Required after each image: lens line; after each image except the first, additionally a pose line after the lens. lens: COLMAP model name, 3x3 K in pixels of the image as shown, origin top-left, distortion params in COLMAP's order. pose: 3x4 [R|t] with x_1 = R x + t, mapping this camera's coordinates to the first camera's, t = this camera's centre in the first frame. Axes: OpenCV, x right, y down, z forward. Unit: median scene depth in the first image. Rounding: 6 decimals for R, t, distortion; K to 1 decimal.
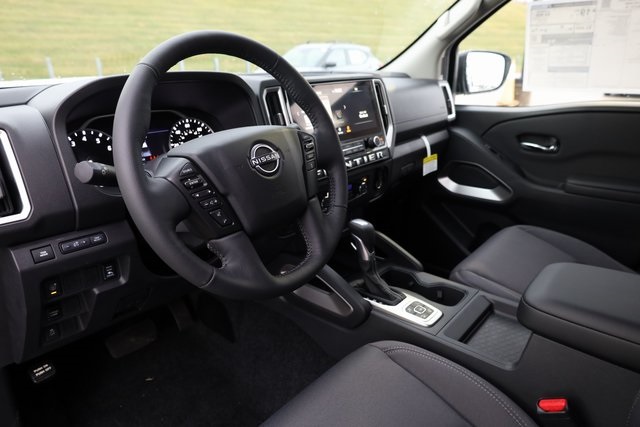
lens RADIAL K [[429.3, 0, 320.0], [0, 429.3, 213.5], [0, 0, 1]] dist [0.003018, 0.001151]
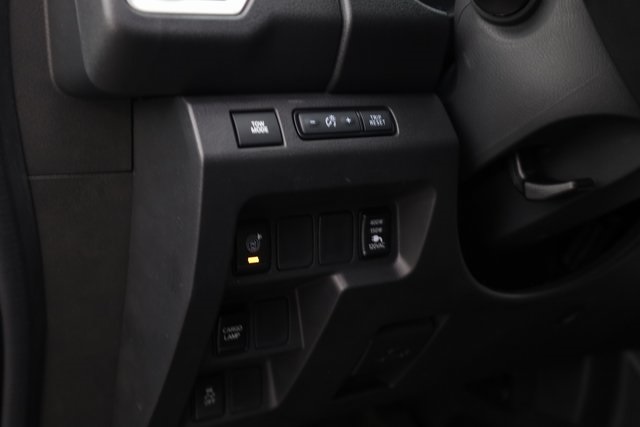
lens RADIAL K [[771.2, 0, 320.0], [0, 771.2, 213.5], [0, 0, 1]] dist [0.010849, 0.004284]
pose [[0.967822, 0.023425, -0.250543, -0.402852], [-0.071598, 0.980139, -0.184936, 0.264604], [0.241235, 0.196923, 0.950277, 0.383562]]
